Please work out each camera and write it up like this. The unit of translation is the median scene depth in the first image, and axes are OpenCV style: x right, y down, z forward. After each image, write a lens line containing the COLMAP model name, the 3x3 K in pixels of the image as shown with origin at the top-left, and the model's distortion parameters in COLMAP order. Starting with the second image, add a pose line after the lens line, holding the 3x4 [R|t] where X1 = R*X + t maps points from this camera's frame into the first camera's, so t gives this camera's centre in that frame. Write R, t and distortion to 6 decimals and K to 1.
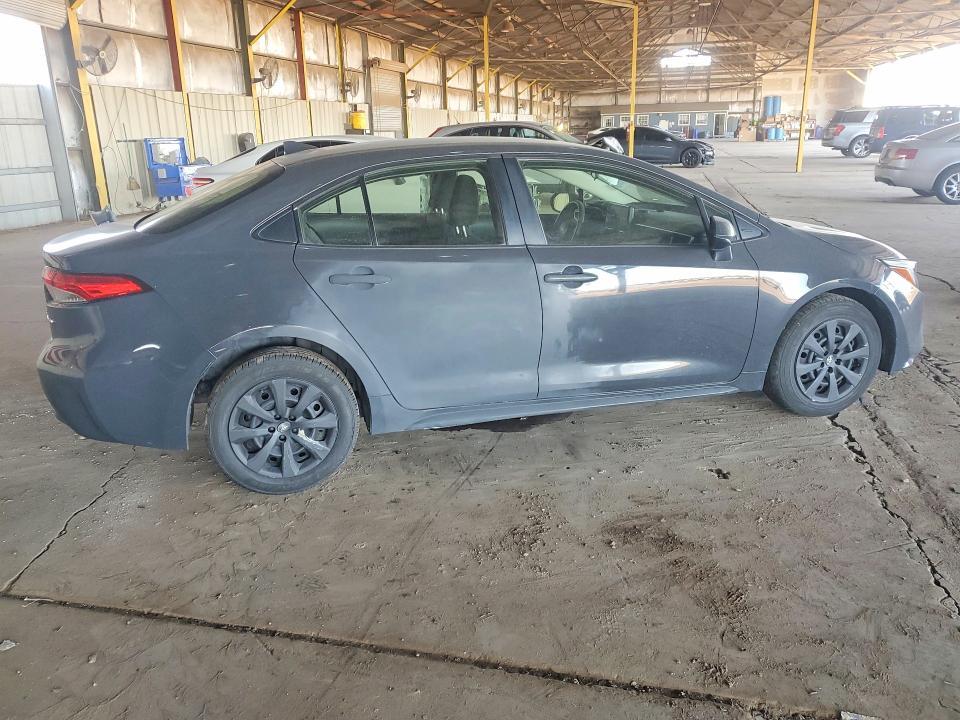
lens RADIAL K [[747.5, 0, 480.8], [0, 747.5, 343.1], [0, 0, 1]] dist [-0.001593, 0.049883]
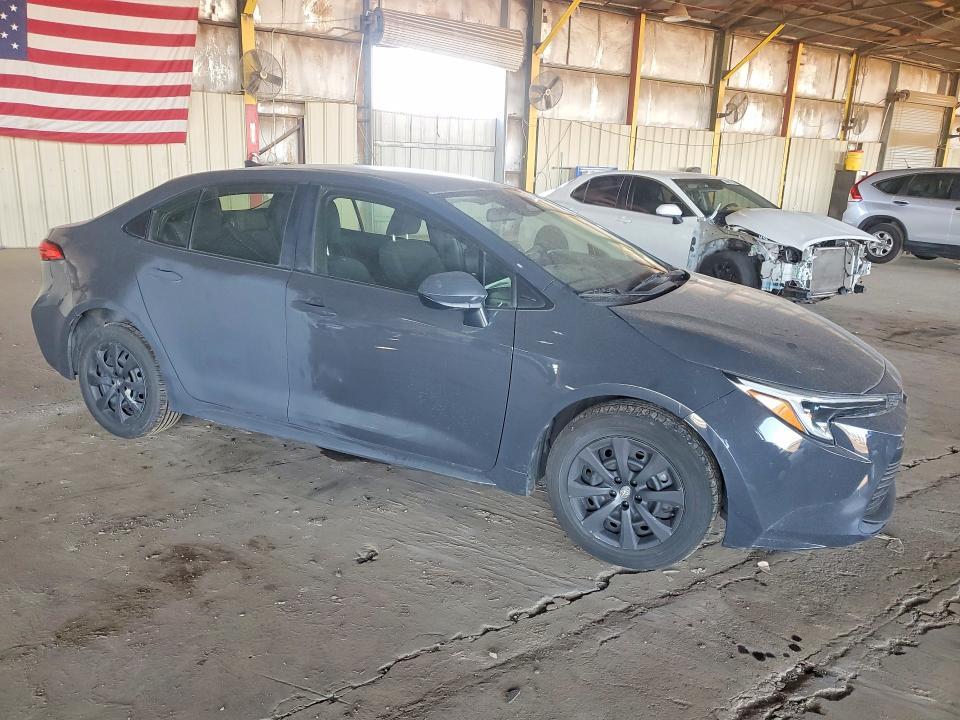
lens RADIAL K [[755.7, 0, 479.5], [0, 755.7, 361.2], [0, 0, 1]] dist [0.001592, 0.017521]
pose [[0.741813, 0.215936, -0.634890, 0.195627], [-0.231339, 0.971024, 0.059962, -0.027597], [0.629441, 0.102394, 0.770272, 0.080371]]
